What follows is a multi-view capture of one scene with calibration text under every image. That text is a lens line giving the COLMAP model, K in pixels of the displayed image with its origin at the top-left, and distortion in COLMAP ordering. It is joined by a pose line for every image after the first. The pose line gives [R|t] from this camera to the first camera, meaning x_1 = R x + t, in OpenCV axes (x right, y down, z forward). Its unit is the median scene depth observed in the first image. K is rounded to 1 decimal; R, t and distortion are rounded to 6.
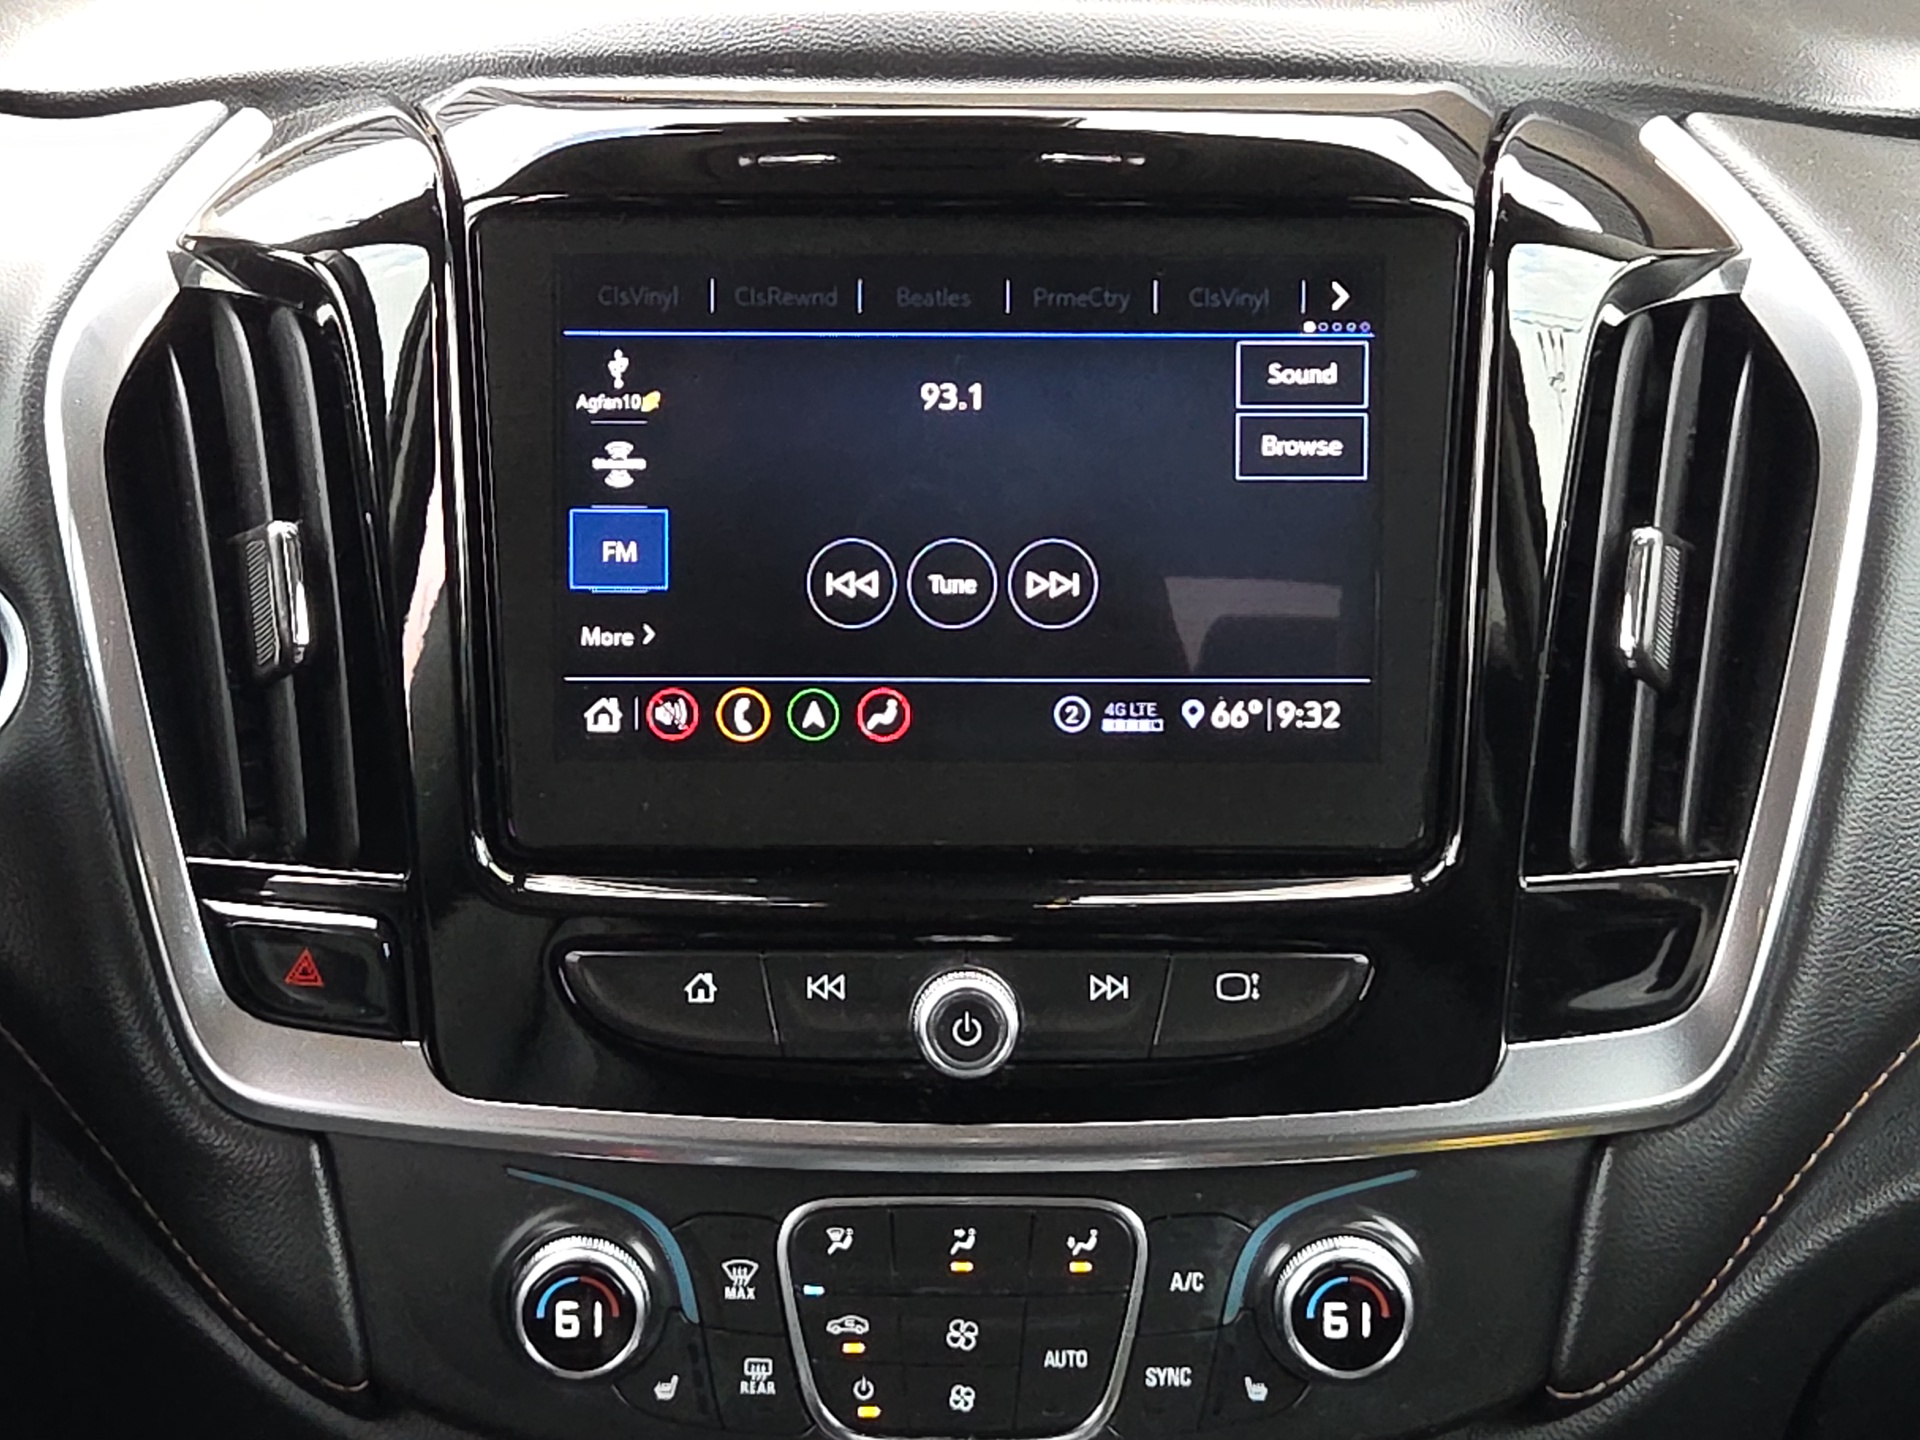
lens RADIAL K [[4372.0, 0, 942.0], [0, 4372.0, 776.0], [0, 0, 1]] dist [0.063949, 0.000000]
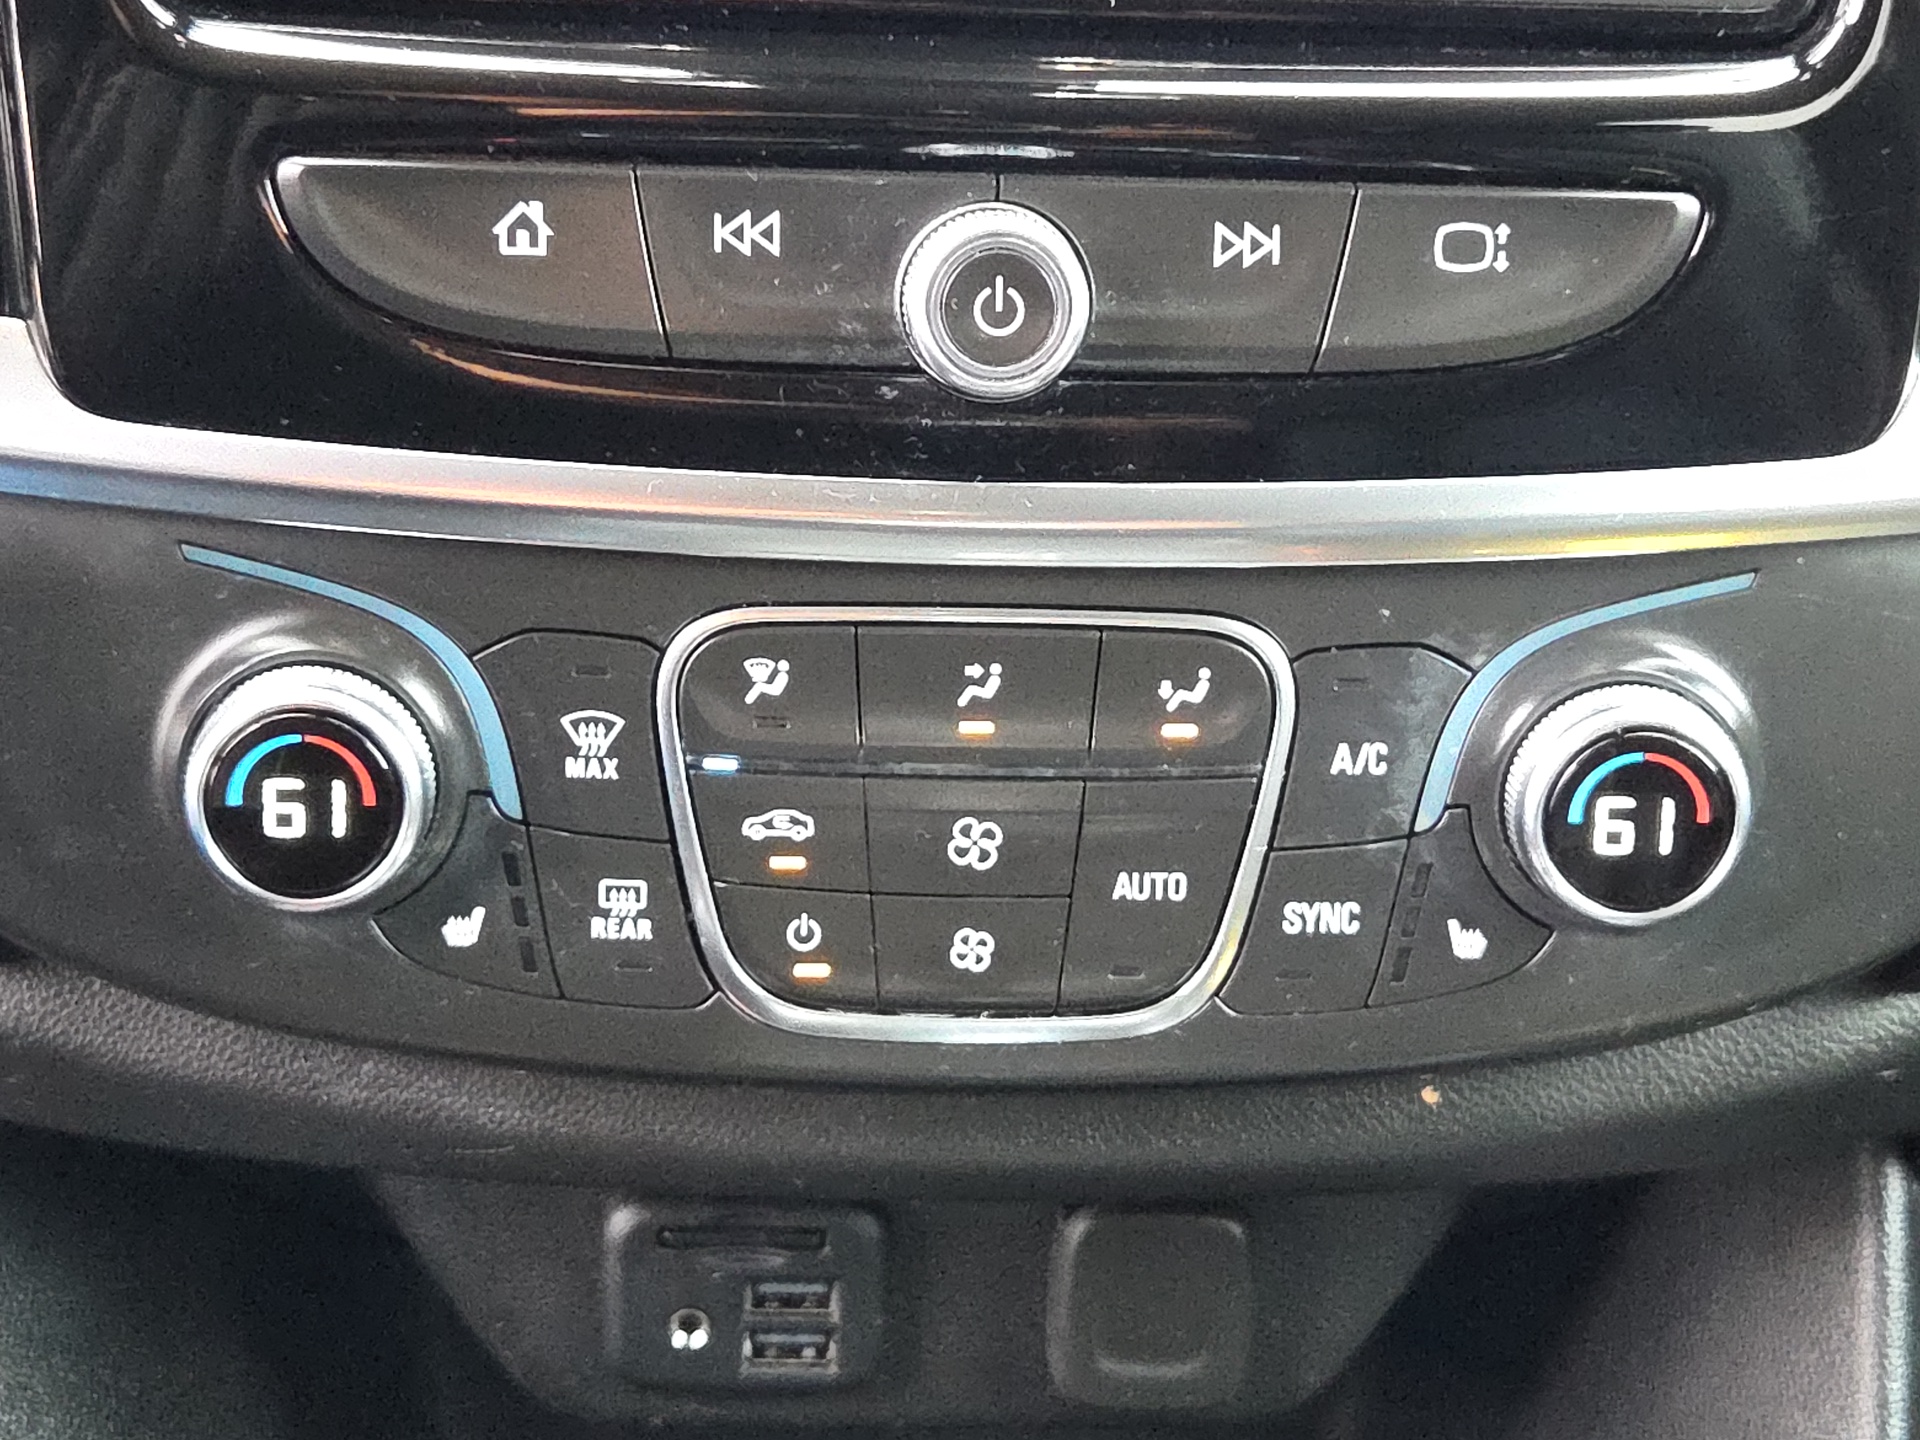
lens RADIAL K [[3285.2, 0, 973.7], [0, 3285.2, 713.0], [0, 0, 1]] dist [0.066453, 0.000000]
pose [[0.998858, 0.014565, 0.045510, -0.015662], [-0.019913, 0.992652, 0.119355, 0.058159], [-0.043437, -0.120124, 0.991808, 0.568161]]
